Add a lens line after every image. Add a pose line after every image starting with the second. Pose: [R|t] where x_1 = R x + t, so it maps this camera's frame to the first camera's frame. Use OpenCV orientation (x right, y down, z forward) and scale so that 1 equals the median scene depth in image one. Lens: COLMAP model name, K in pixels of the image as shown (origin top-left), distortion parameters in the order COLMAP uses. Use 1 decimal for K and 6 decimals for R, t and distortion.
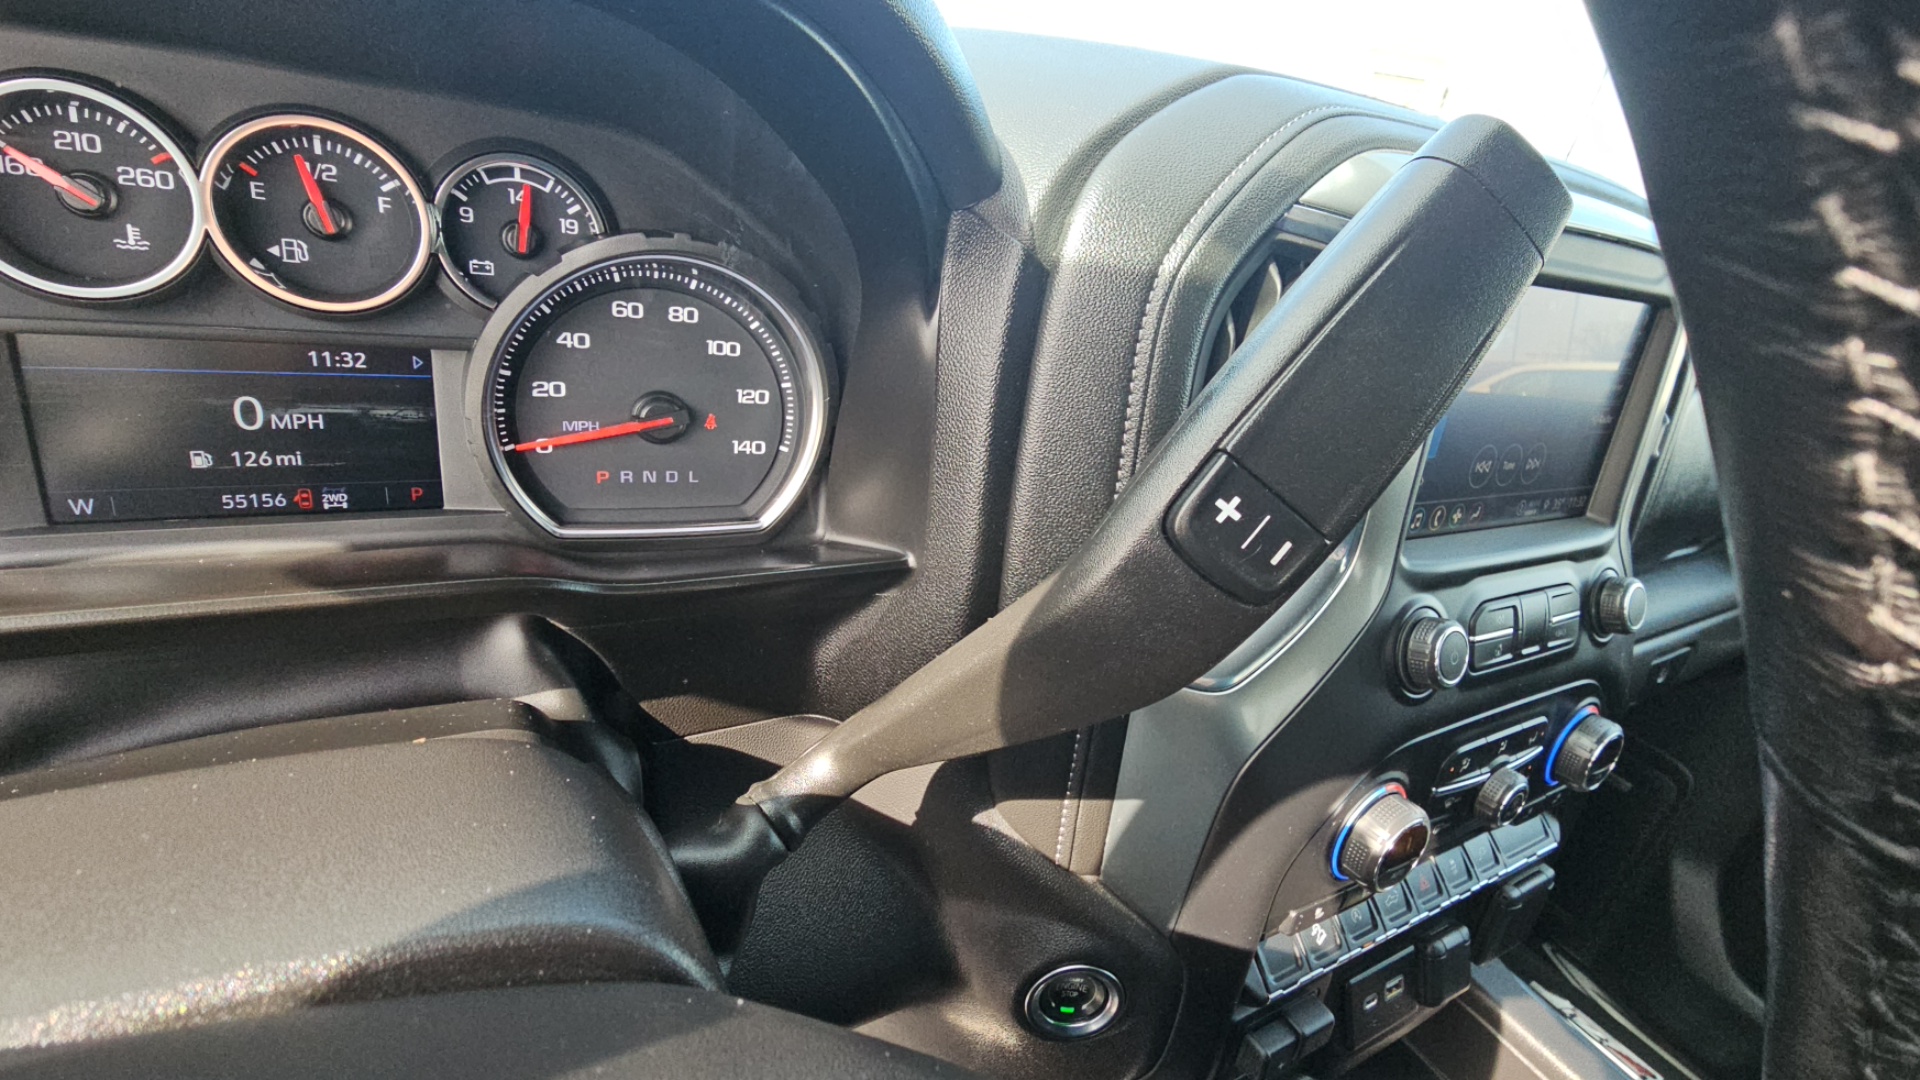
lens RADIAL K [[868.6, 0, 973.5], [0, 868.6, 550.5], [0, 0, 1]] dist [0.028125, -0.016173]
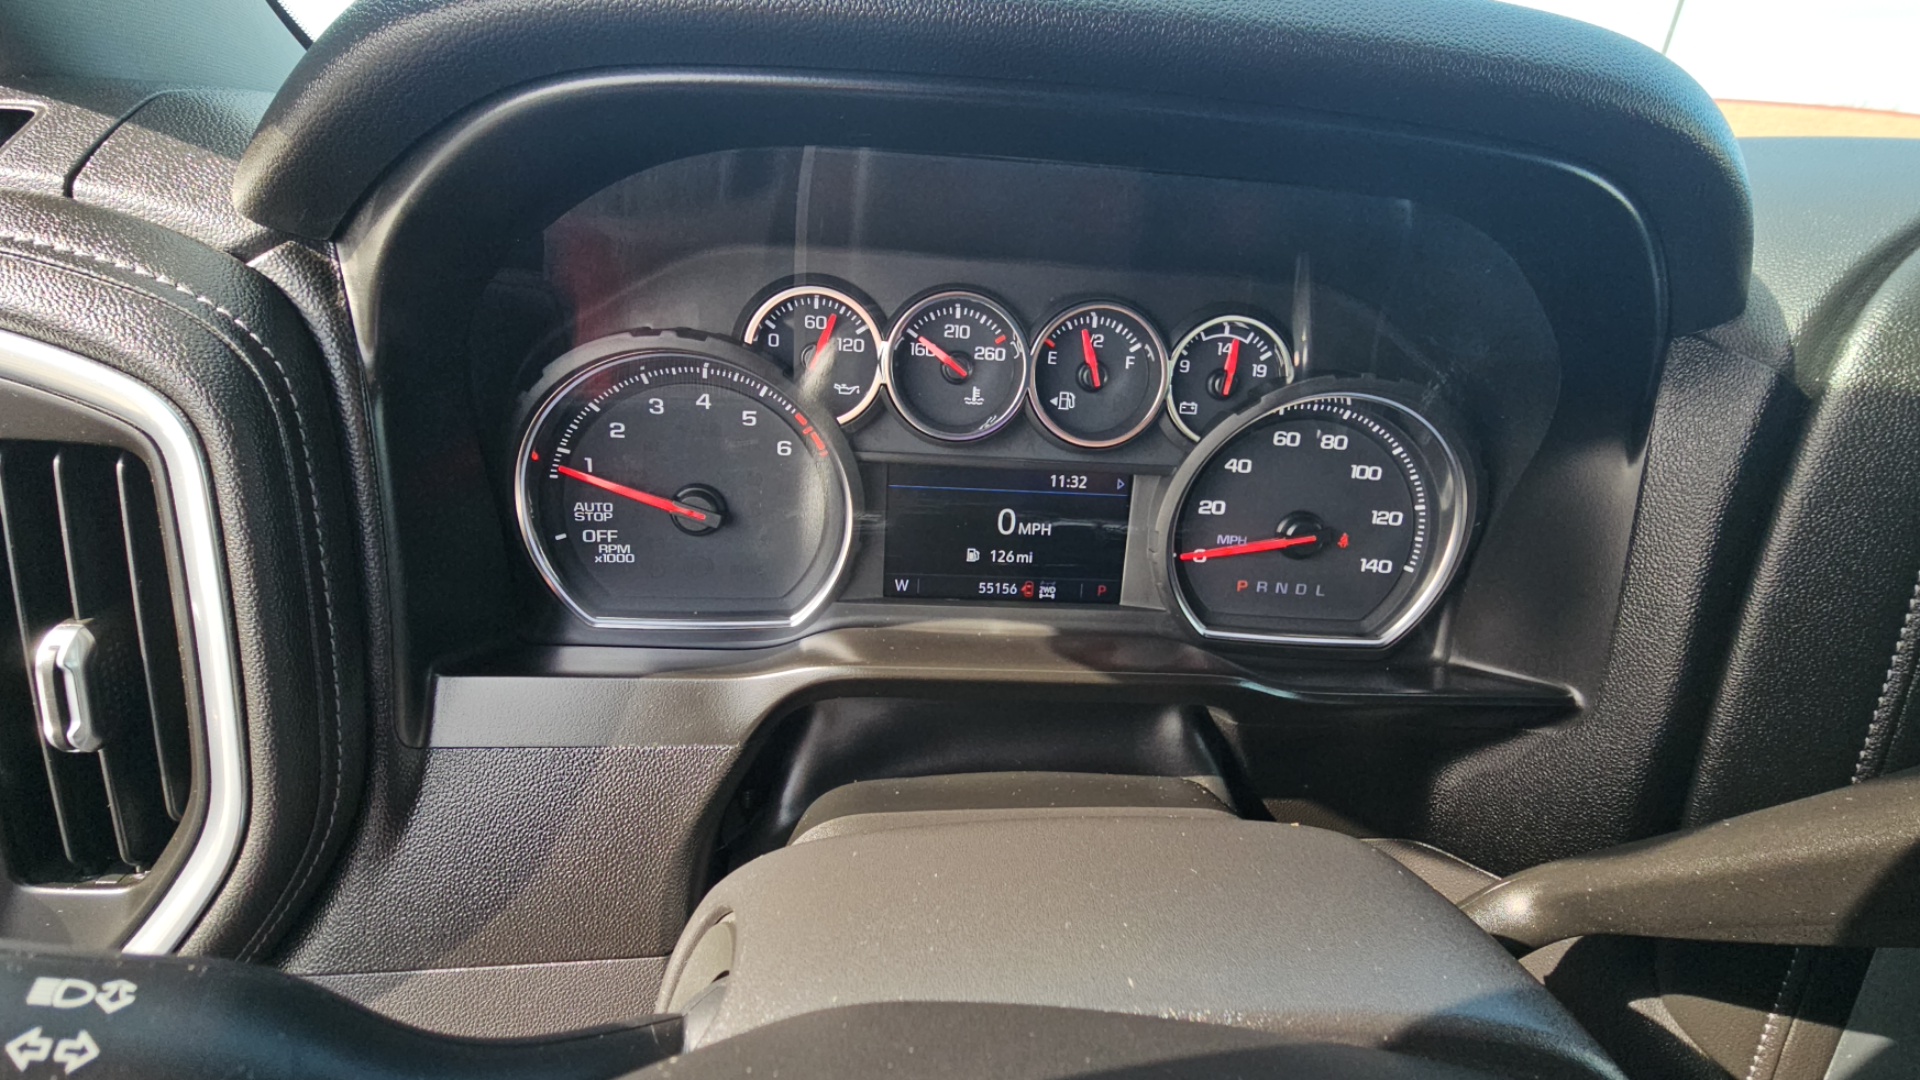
lens RADIAL K [[847.3, 0, 981.8], [0, 847.3, 549.8], [0, 0, 1]] dist [-0.002700, -0.000471]
pose [[0.891381, 0.052071, -0.450255, -0.262154], [-0.104713, 0.990164, -0.092793, 0.005048], [0.440994, 0.129861, 0.888065, -0.115173]]
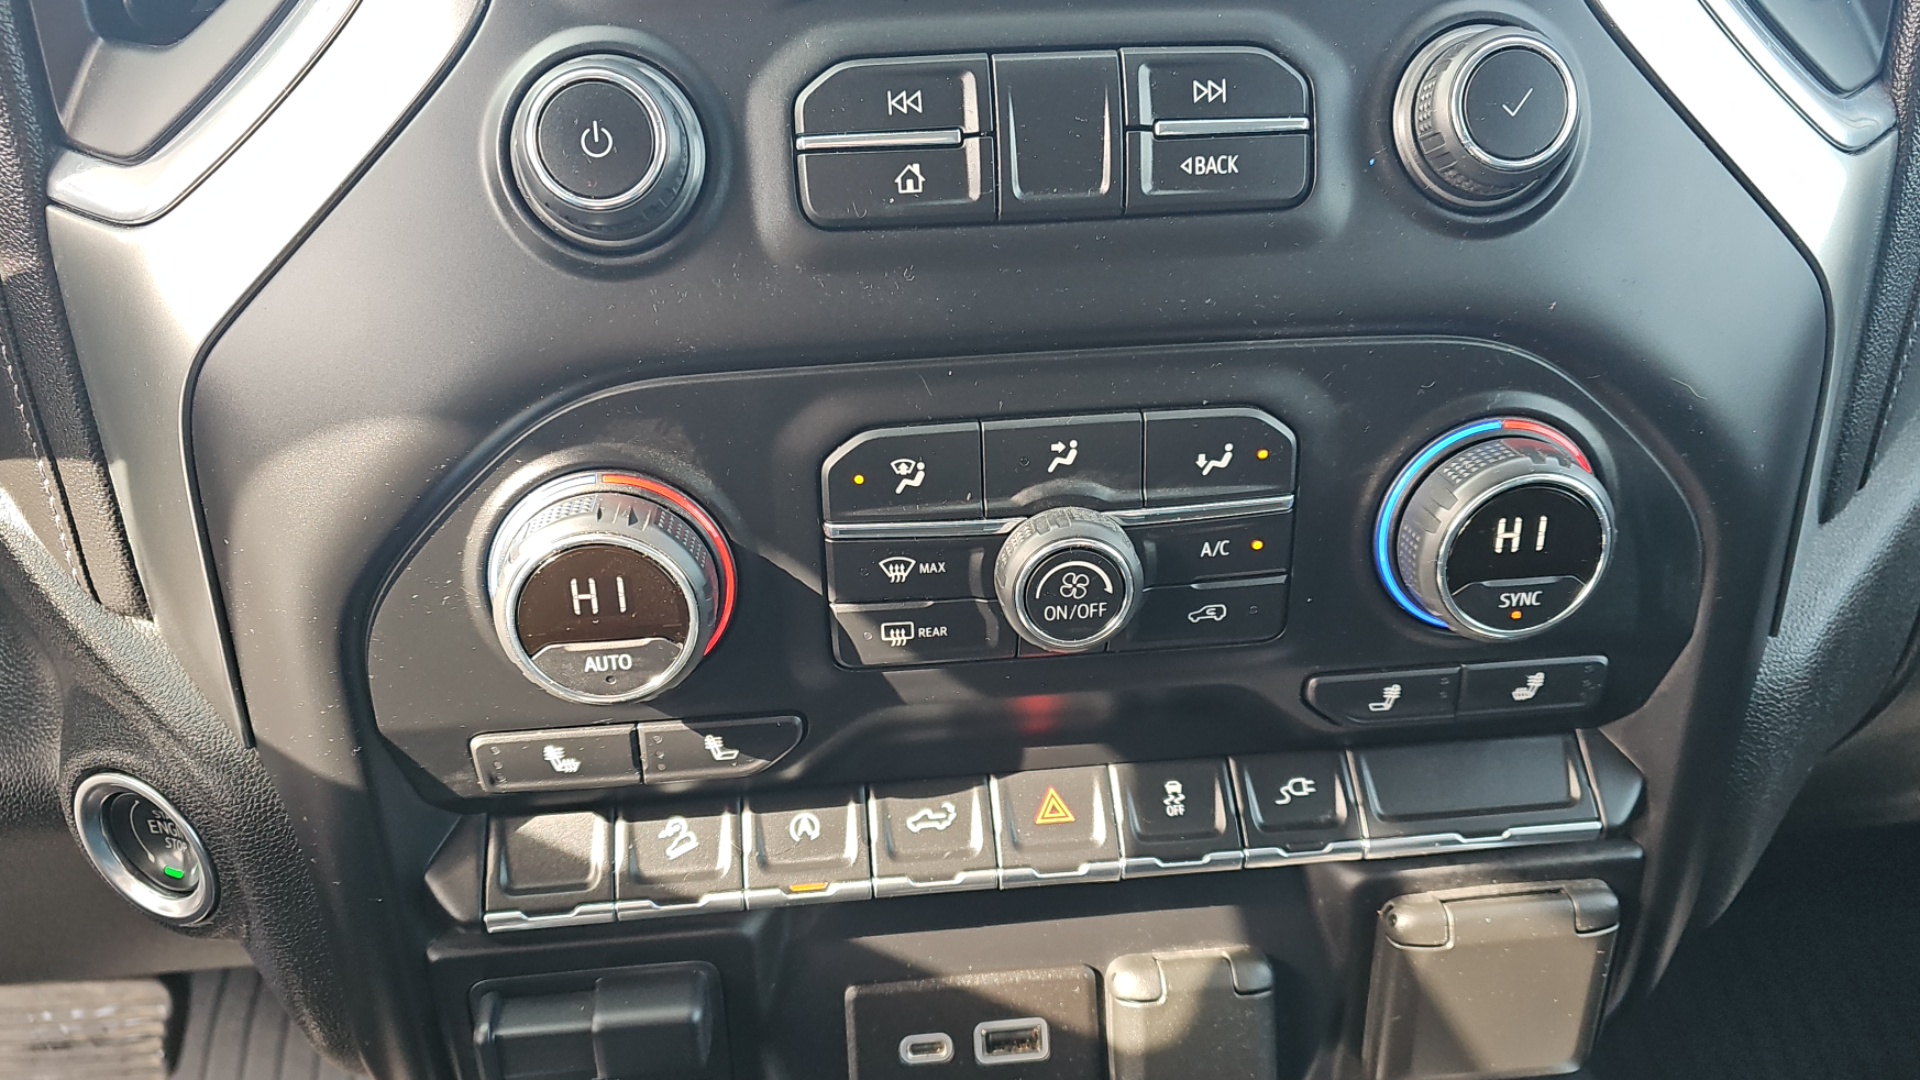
lens RADIAL K [[1438.0, 0, 949.9], [0, 1438.0, 552.9], [0, 0, 1]] dist [0.040198, -0.050708]
pose [[0.893834, 0.035016, -0.447029, 1.218029], [-0.023246, 0.999224, 0.031789, 0.352970], [0.447795, -0.018023, 0.893955, 0.506584]]
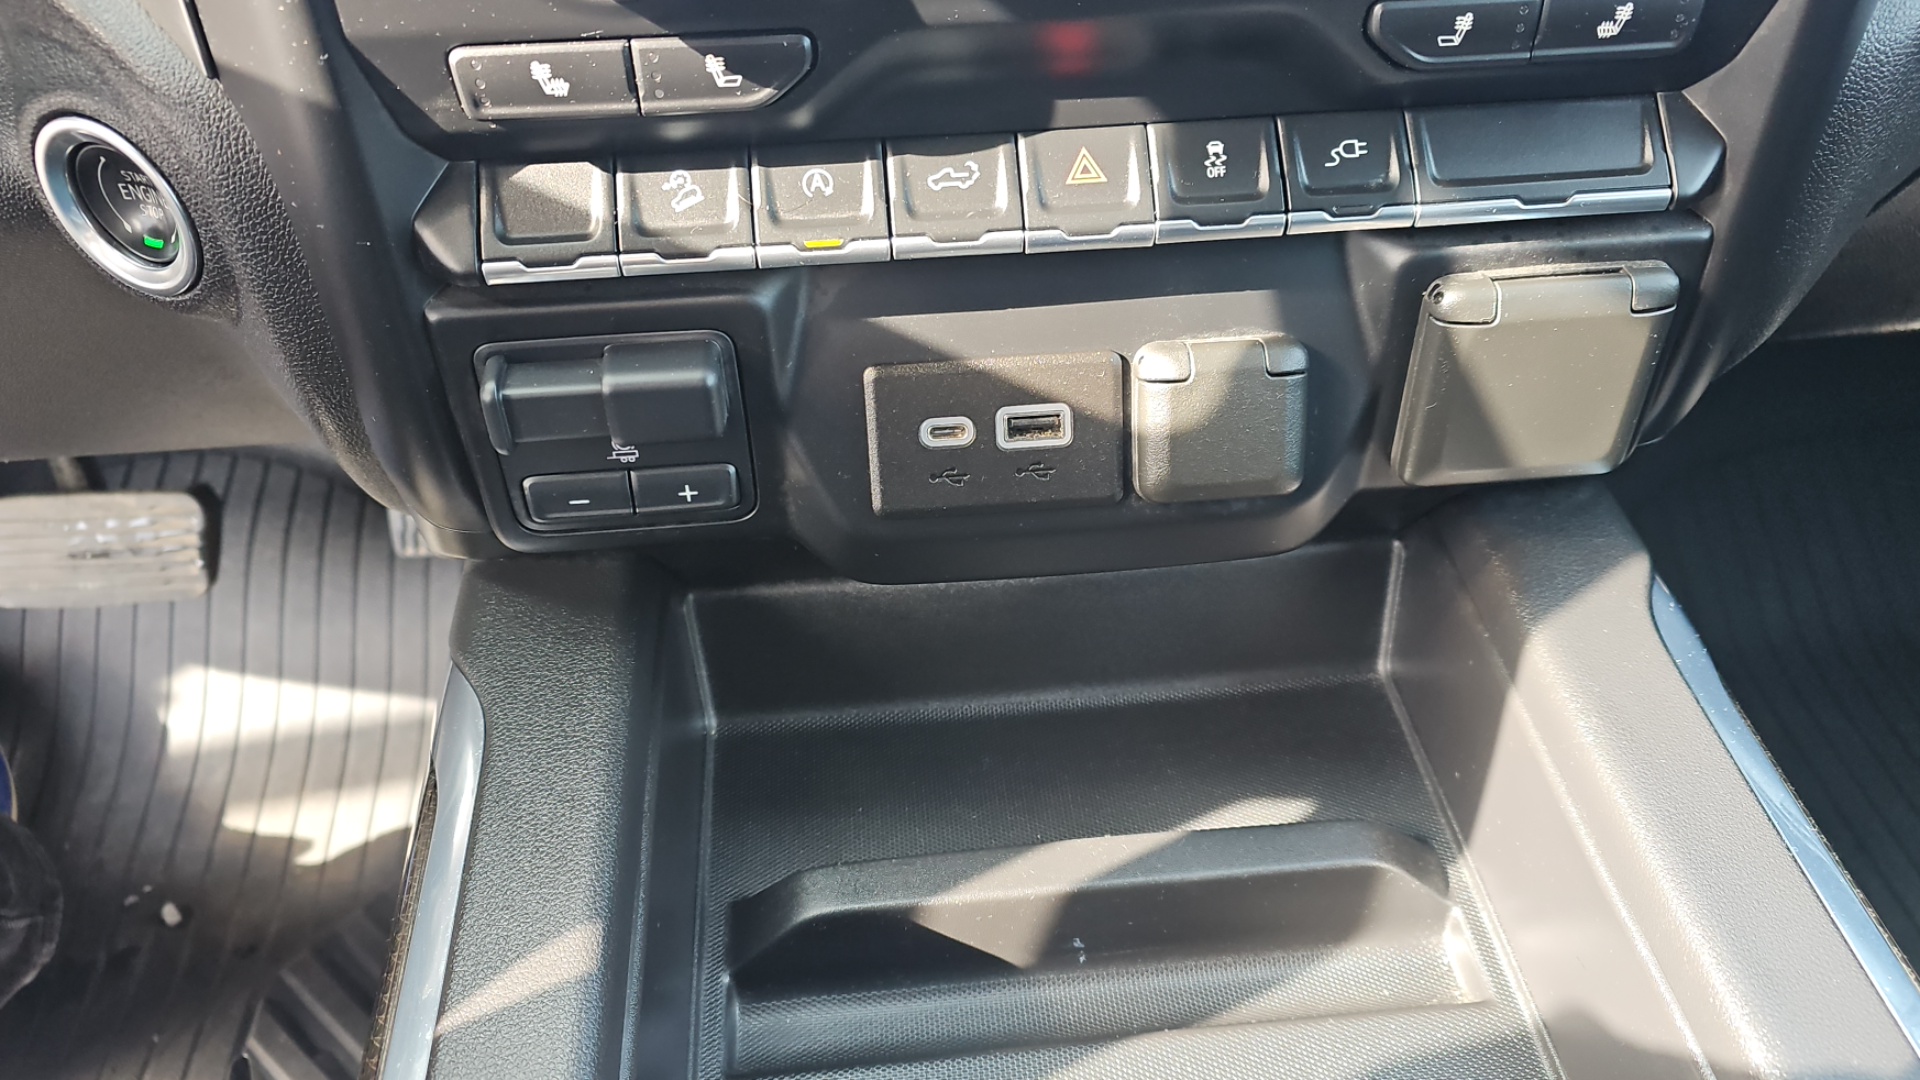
lens RADIAL K [[1427.7, 0, 960.0], [0, 1427.7, 540.0], [0, 0, 1]] dist [0.041238, -0.039210]
pose [[0.890120, 0.147616, -0.431157, 1.202023], [-0.029142, 0.962587, 0.269400, 0.568506], [0.454794, -0.227233, 0.861120, 0.546494]]
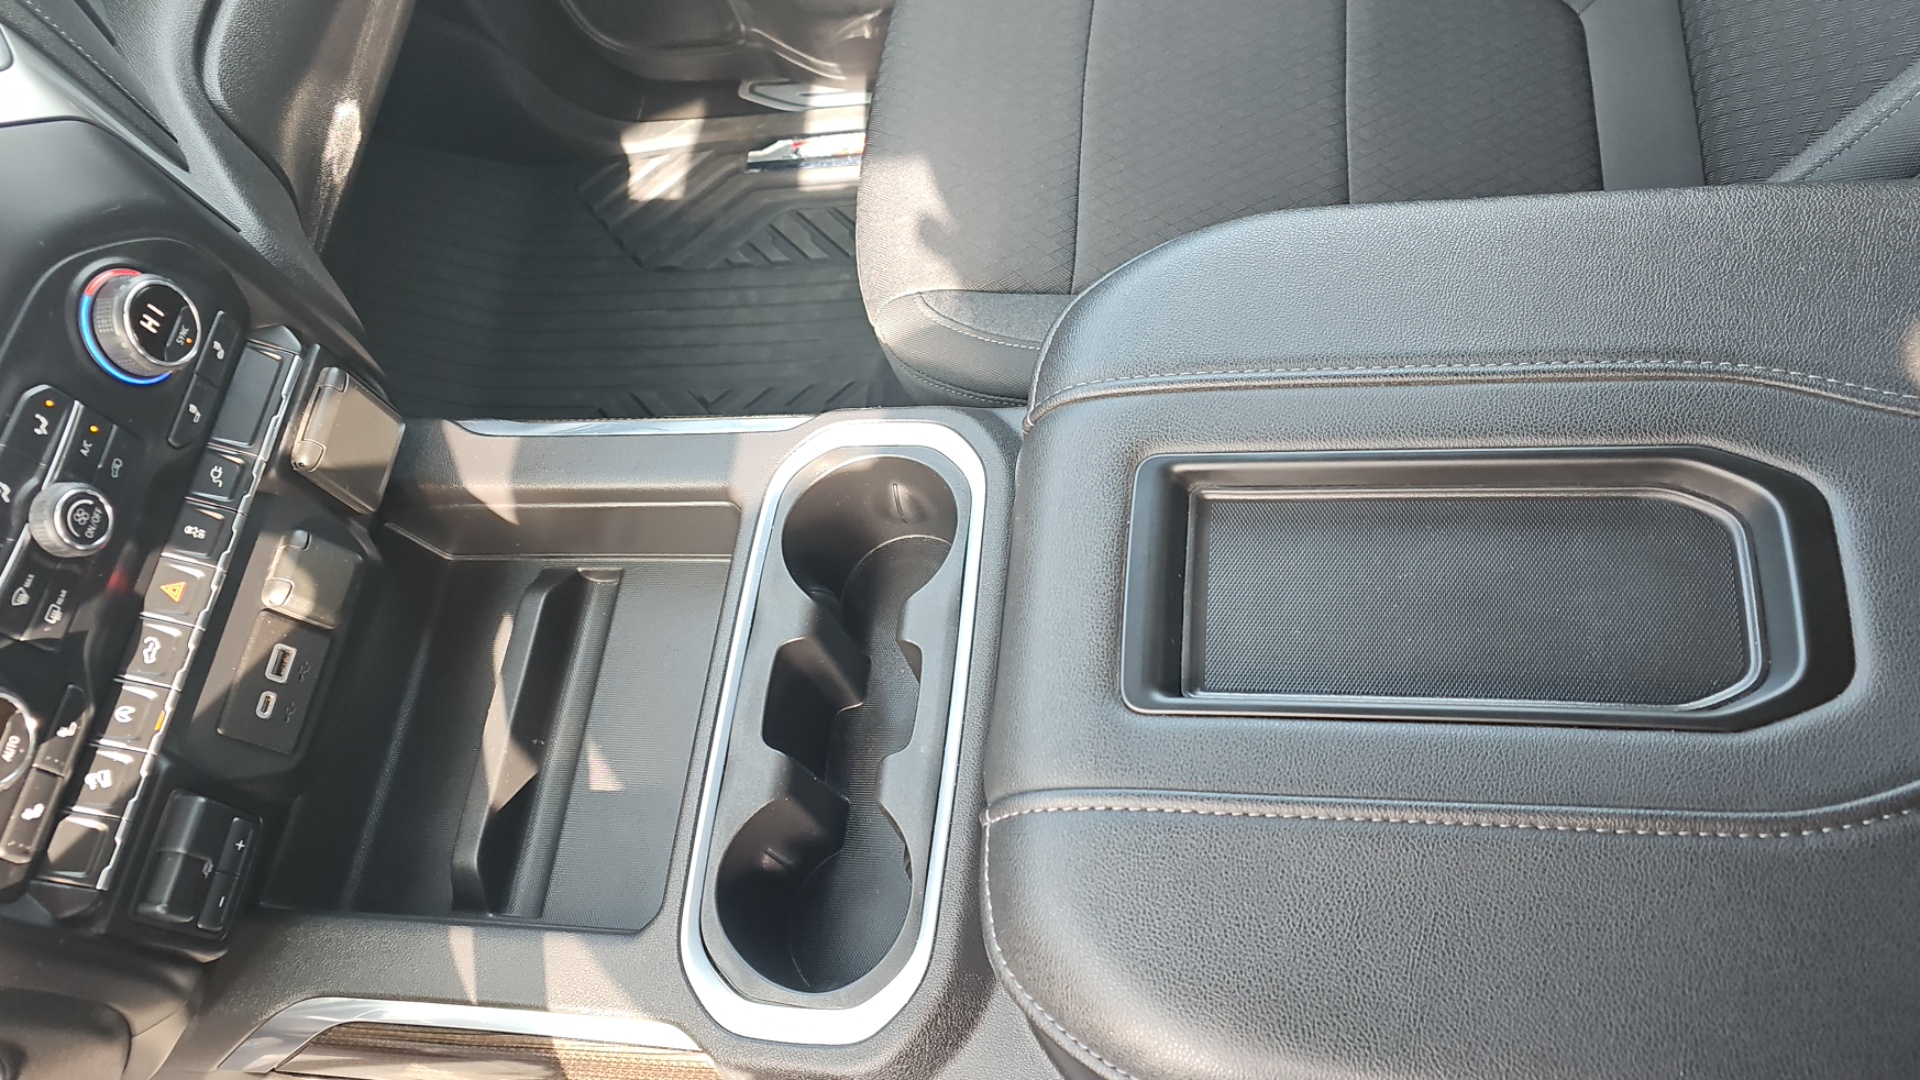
lens RADIAL K [[1398.8, 0, 958.3], [0, 1398.8, 562.1], [0, 0, 1]] dist [0.060156, -0.042898]
pose [[0.539054, -0.839346, 0.070143, 1.309233], [0.634240, 0.459302, 0.621918, -0.003436], [-0.554221, -0.290760, 0.779935, -0.730511]]
